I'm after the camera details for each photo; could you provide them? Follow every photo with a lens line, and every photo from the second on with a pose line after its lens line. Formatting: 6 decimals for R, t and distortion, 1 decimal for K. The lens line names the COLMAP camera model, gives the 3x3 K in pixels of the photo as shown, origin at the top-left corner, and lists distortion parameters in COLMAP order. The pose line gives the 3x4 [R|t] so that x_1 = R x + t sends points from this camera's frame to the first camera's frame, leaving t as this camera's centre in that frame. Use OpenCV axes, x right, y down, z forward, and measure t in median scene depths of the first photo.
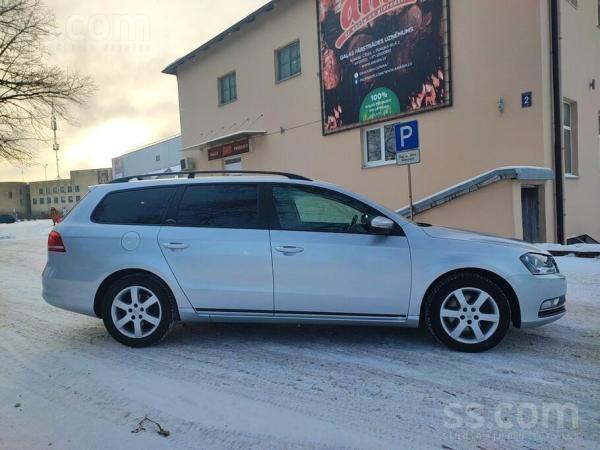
lens RADIAL K [[422.3, 0, 301.5], [0, 422.3, 223.4], [0, 0, 1]] dist [0.041067, -0.034297]
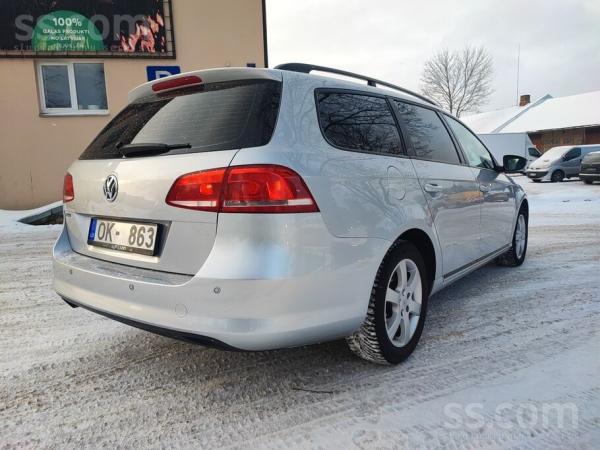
lens RADIAL K [[422.3, 0, 301.6], [0, 422.3, 227.2], [0, 0, 1]] dist [0.041067, -0.034297]
pose [[0.541858, -0.098448, 0.834685, -0.295946], [0.039233, 0.994996, 0.091887, 0.013960], [-0.839554, -0.017042, 0.543009, 0.250742]]
